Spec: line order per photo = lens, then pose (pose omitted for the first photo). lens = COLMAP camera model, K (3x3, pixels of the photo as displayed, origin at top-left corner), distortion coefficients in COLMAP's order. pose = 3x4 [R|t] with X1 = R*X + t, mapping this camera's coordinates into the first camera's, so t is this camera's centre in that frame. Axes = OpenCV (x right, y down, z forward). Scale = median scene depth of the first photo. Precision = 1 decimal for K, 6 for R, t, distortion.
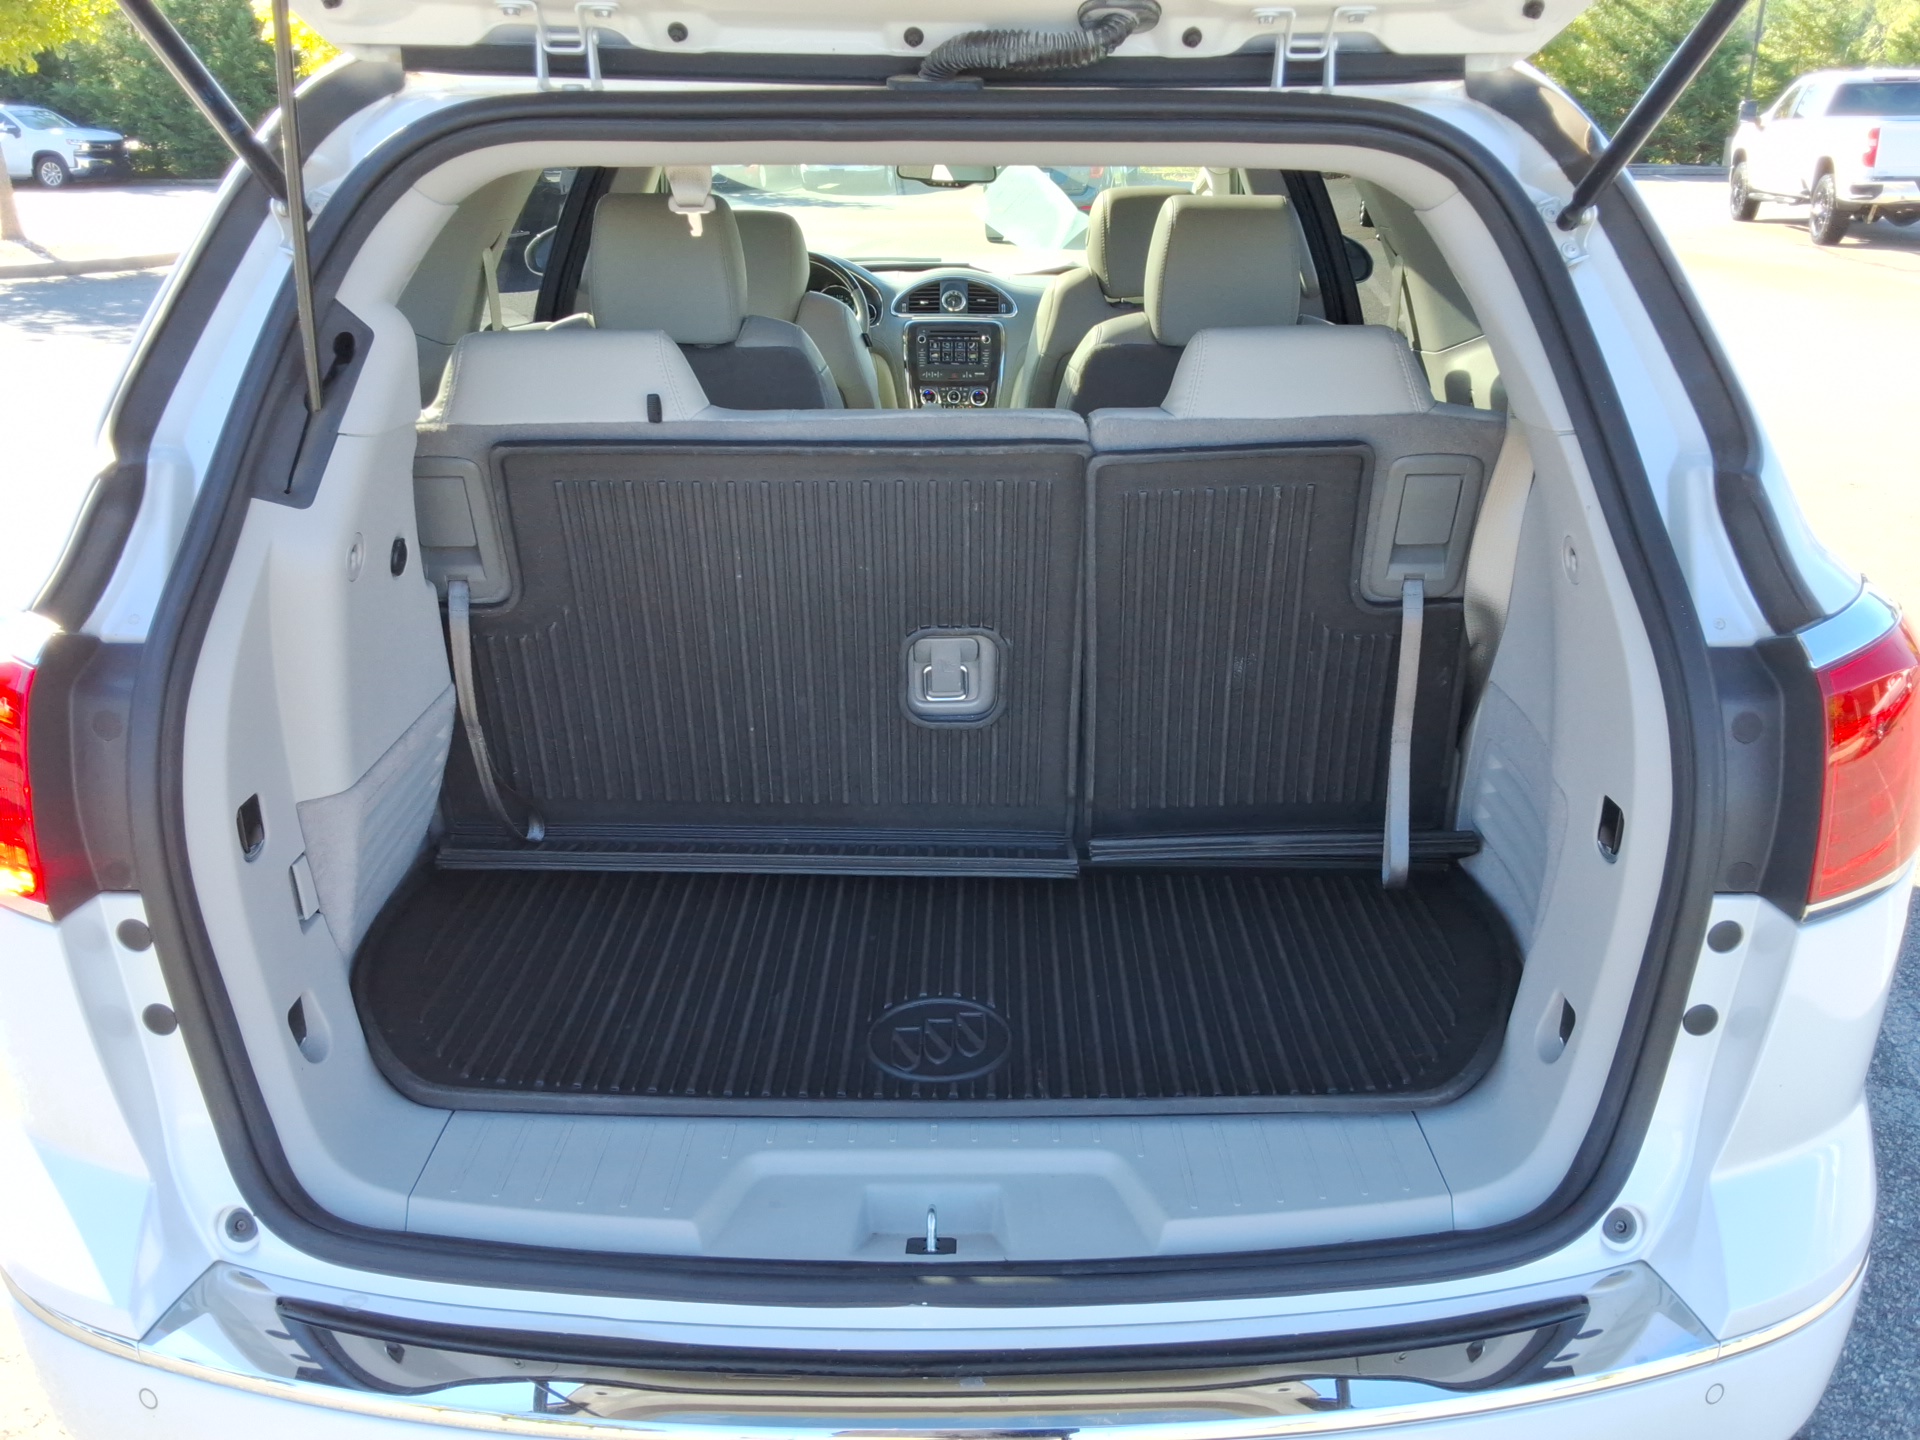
lens RADIAL K [[1543.0, 0, 966.9], [0, 1543.0, 693.0], [0, 0, 1]] dist [0.109216, -0.168110]
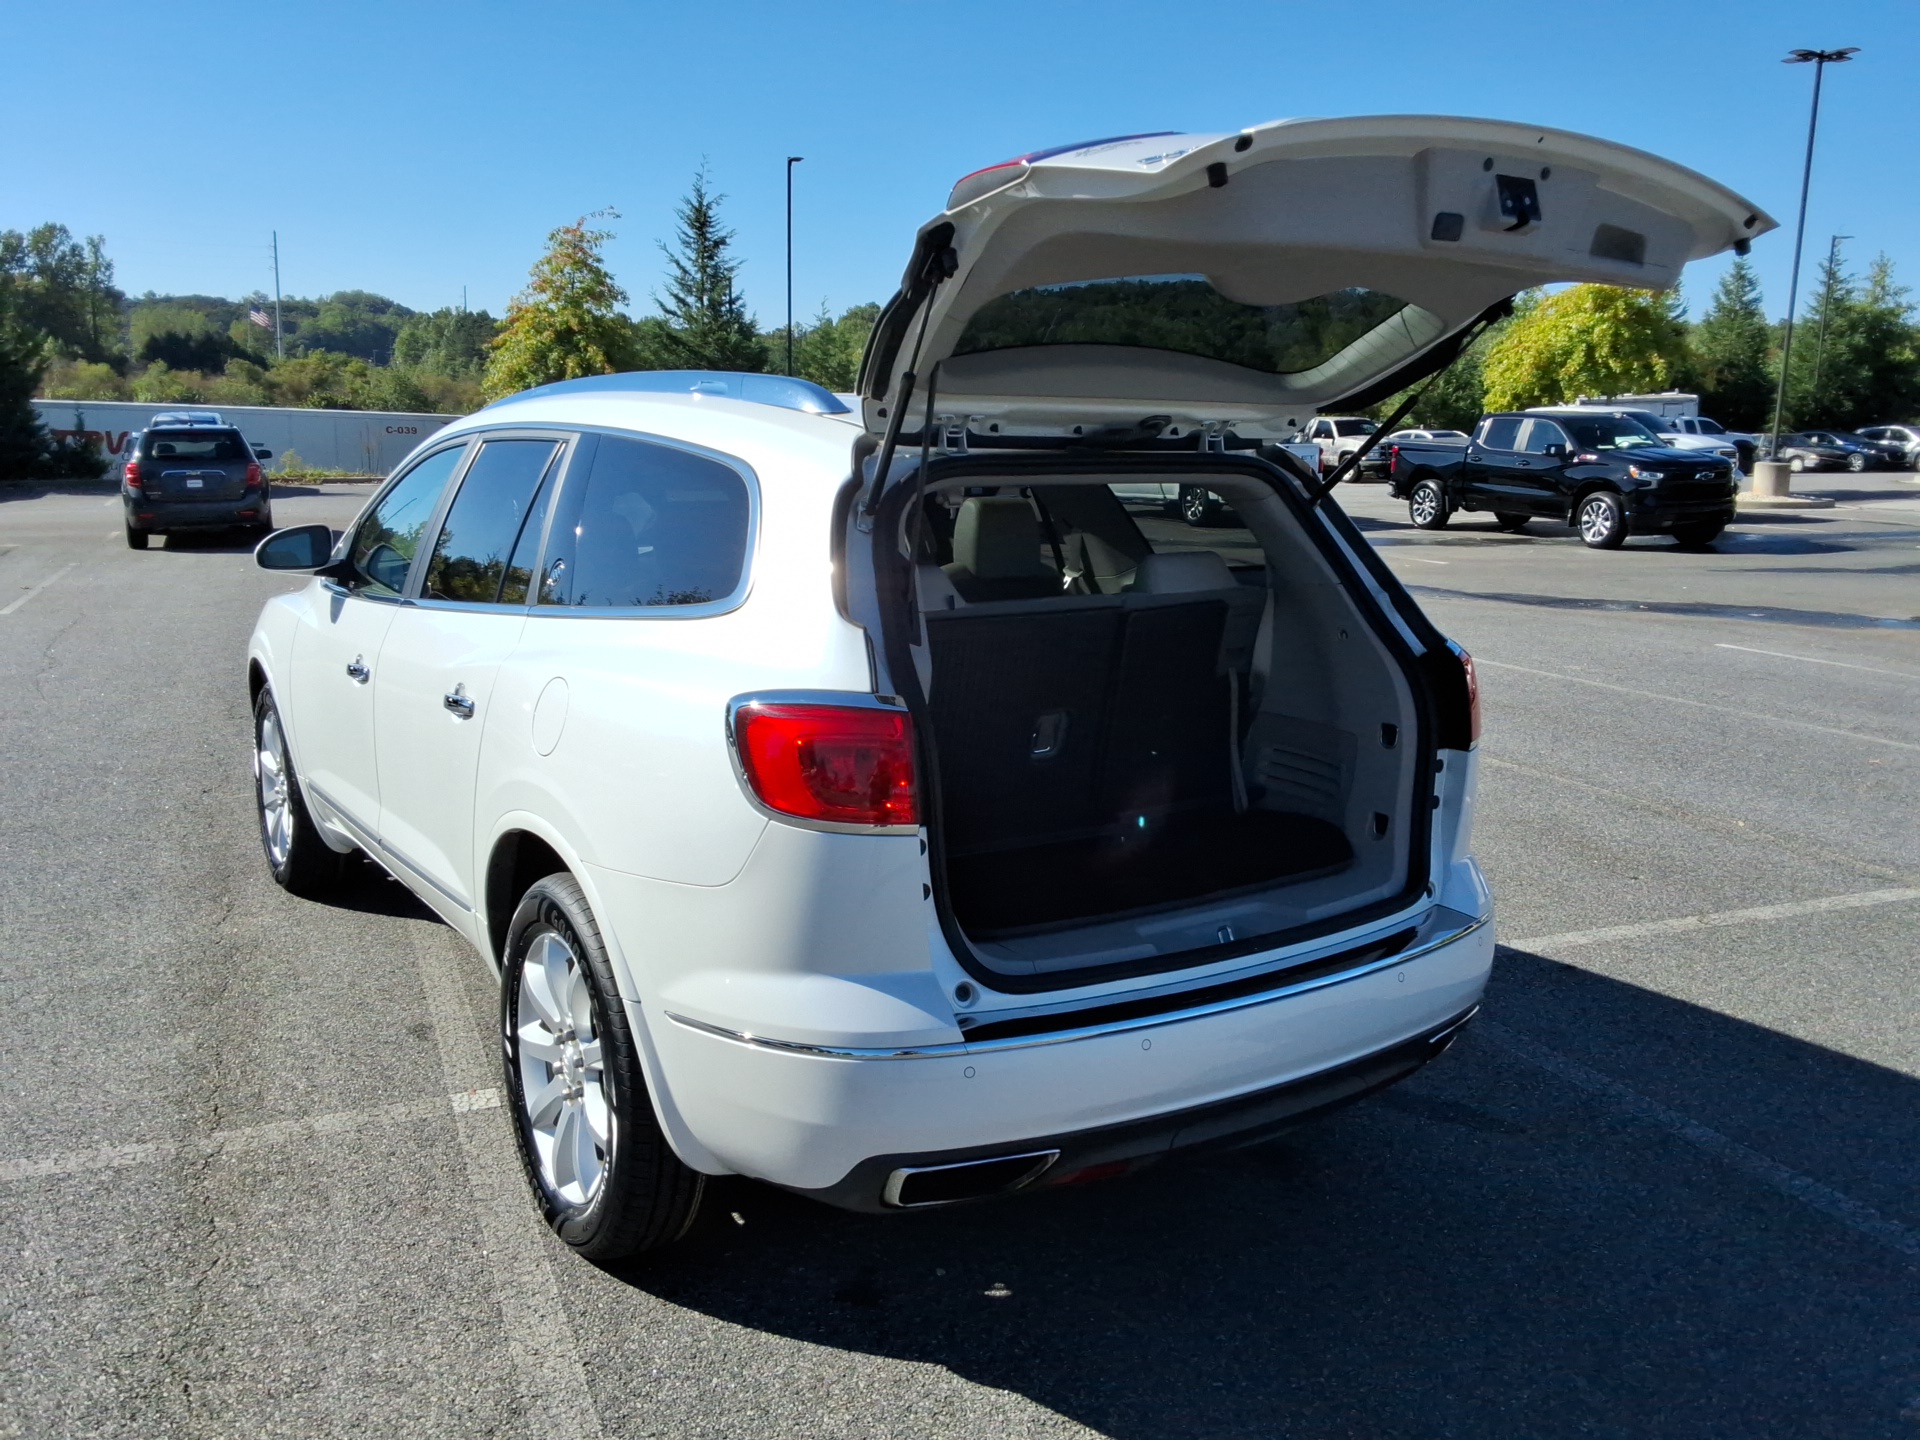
lens RADIAL K [[1543.0, 0, 969.1], [0, 1543.0, 706.4], [0, 0, 1]] dist [0.109216, -0.168110]
pose [[0.836008, -0.087167, 0.541750, -0.099953], [0.181120, 0.975803, -0.122492, 0.014982], [-0.517964, 0.200526, 0.831566, -0.048664]]
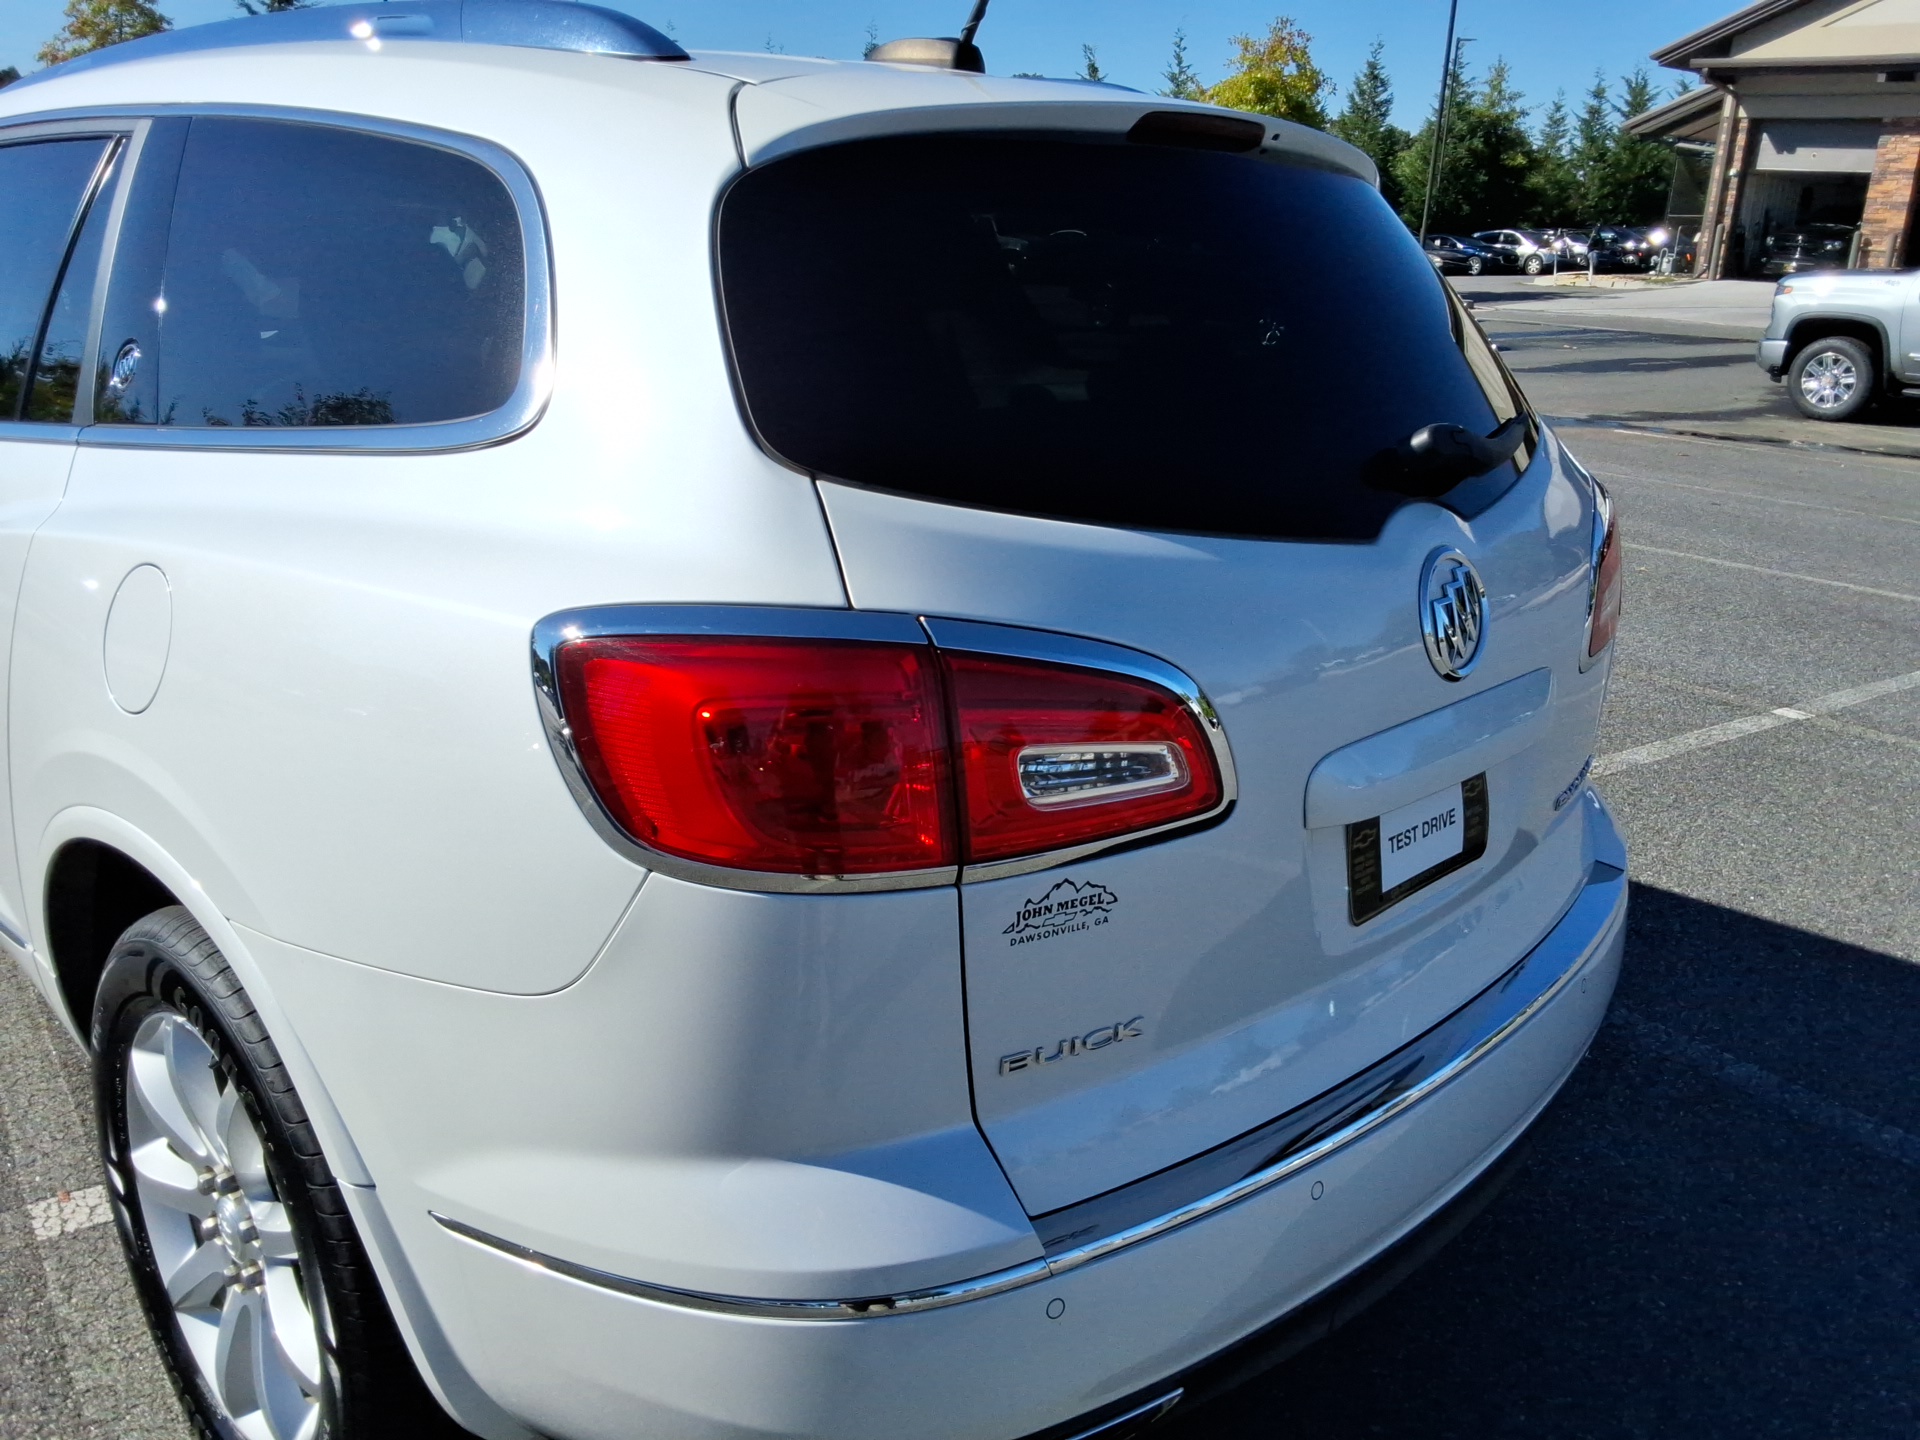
lens RADIAL K [[1543.0, 0, 974.8], [0, 1543.0, 710.2], [0, 0, 1]] dist [0.109216, -0.168110]
pose [[0.690370, -0.193774, 0.697023, -0.079037], [0.226121, 0.972987, 0.046530, -0.000878], [-0.687211, 0.125489, 0.715538, 0.012862]]
